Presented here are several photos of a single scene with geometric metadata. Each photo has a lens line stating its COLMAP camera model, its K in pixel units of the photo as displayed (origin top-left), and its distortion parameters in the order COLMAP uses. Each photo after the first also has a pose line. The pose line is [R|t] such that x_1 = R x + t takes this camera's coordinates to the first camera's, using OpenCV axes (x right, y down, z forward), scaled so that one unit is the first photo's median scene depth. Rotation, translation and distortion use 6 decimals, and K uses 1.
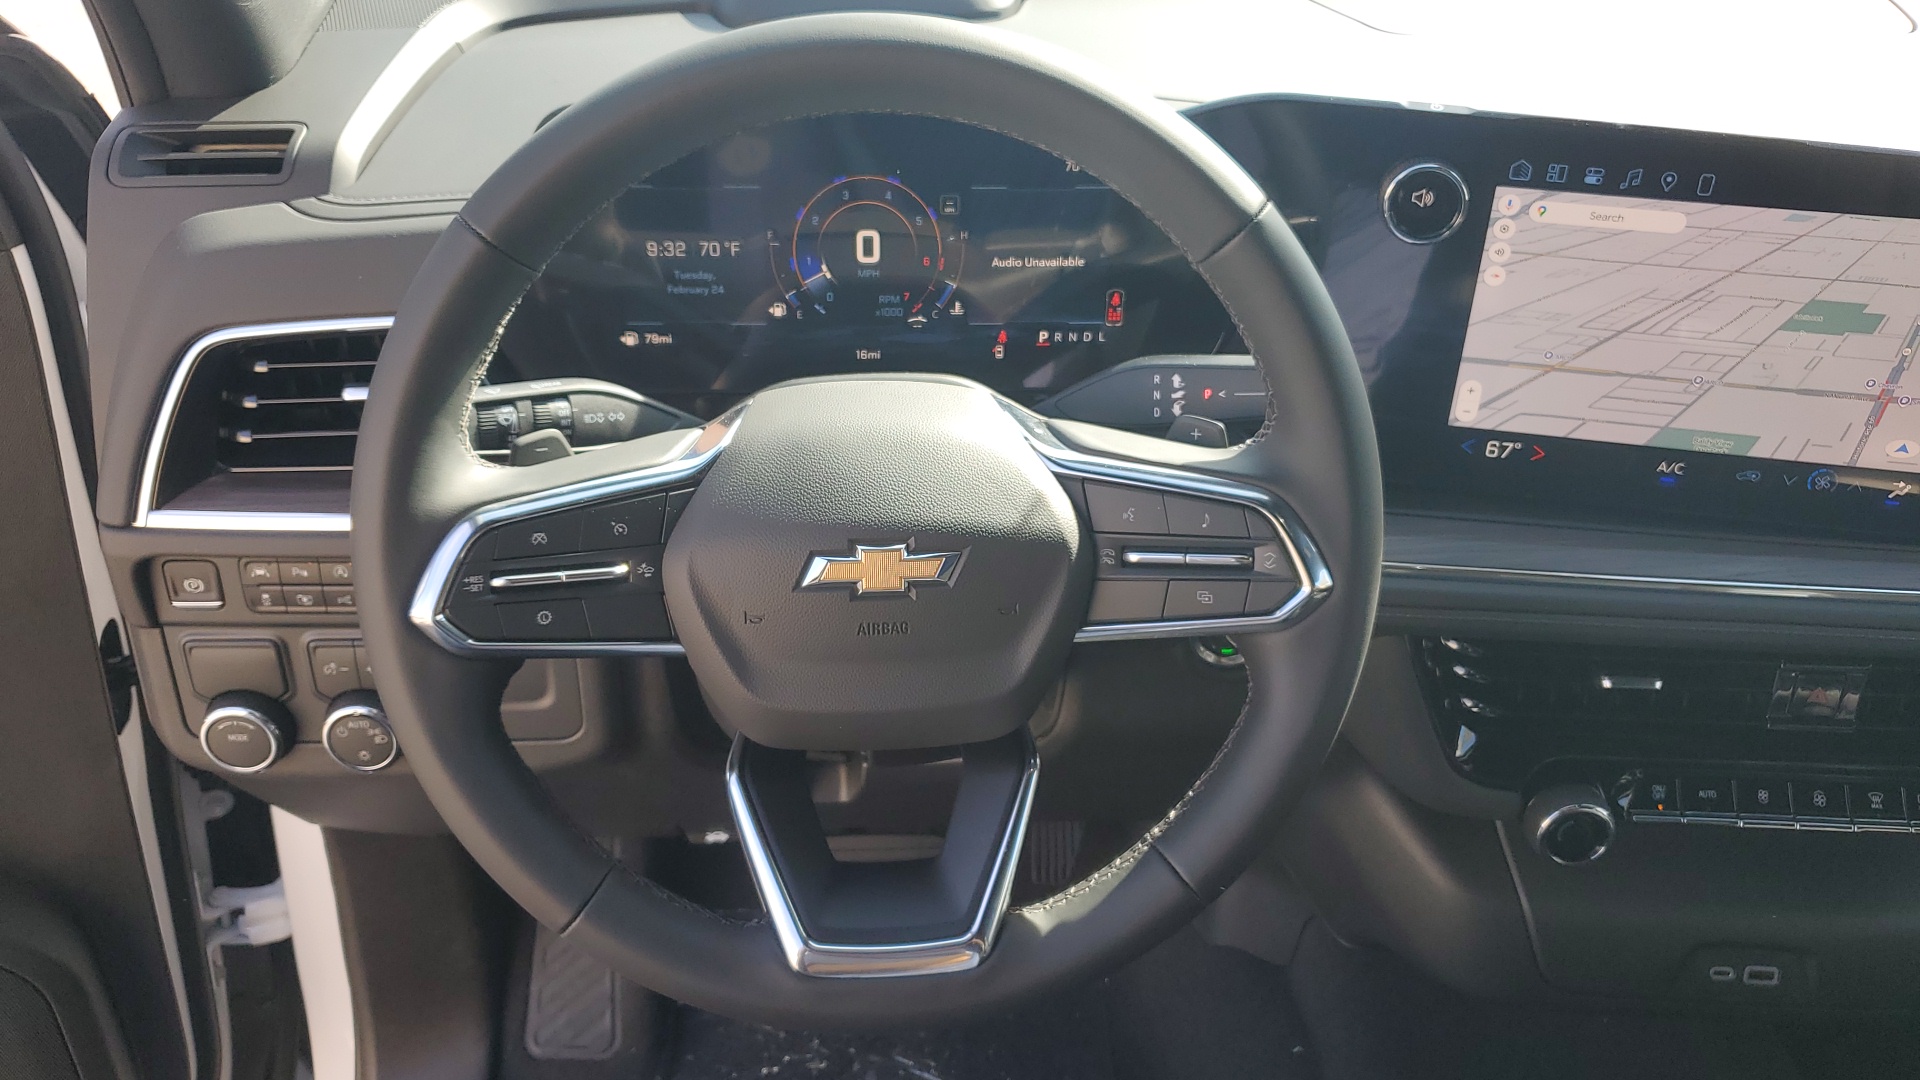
lens RADIAL K [[1543.5, 0, 960.0], [0, 1543.5, 540.0], [0, 0, 1]] dist [0.005329, 0.003570]
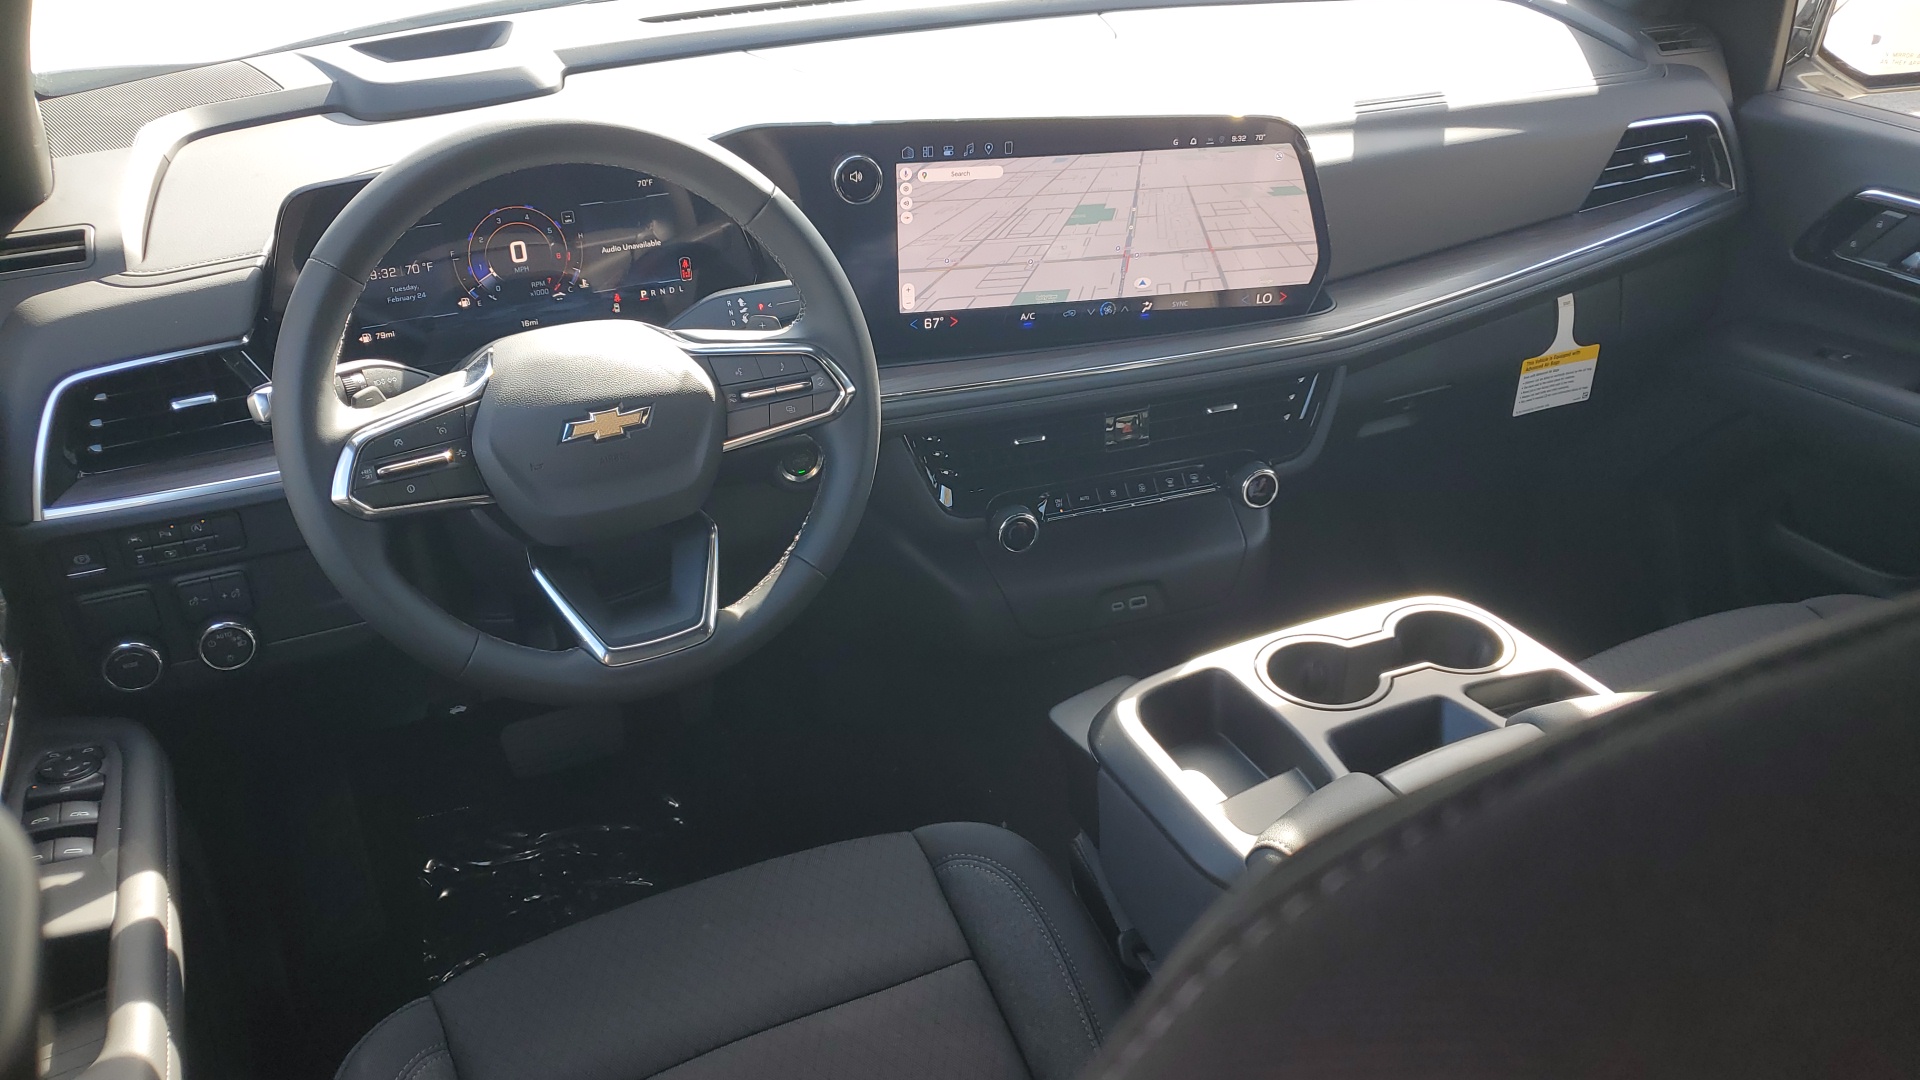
lens RADIAL K [[1432.2, 0, 960.0], [0, 1432.2, 540.0], [0, 0, 1]] dist [0.106706, -0.179900]
pose [[0.926849, -0.208017, 0.312537, -0.166341], [0.206781, 0.977669, 0.037490, 0.128337], [-0.313357, 0.029879, 0.949165, -0.506108]]
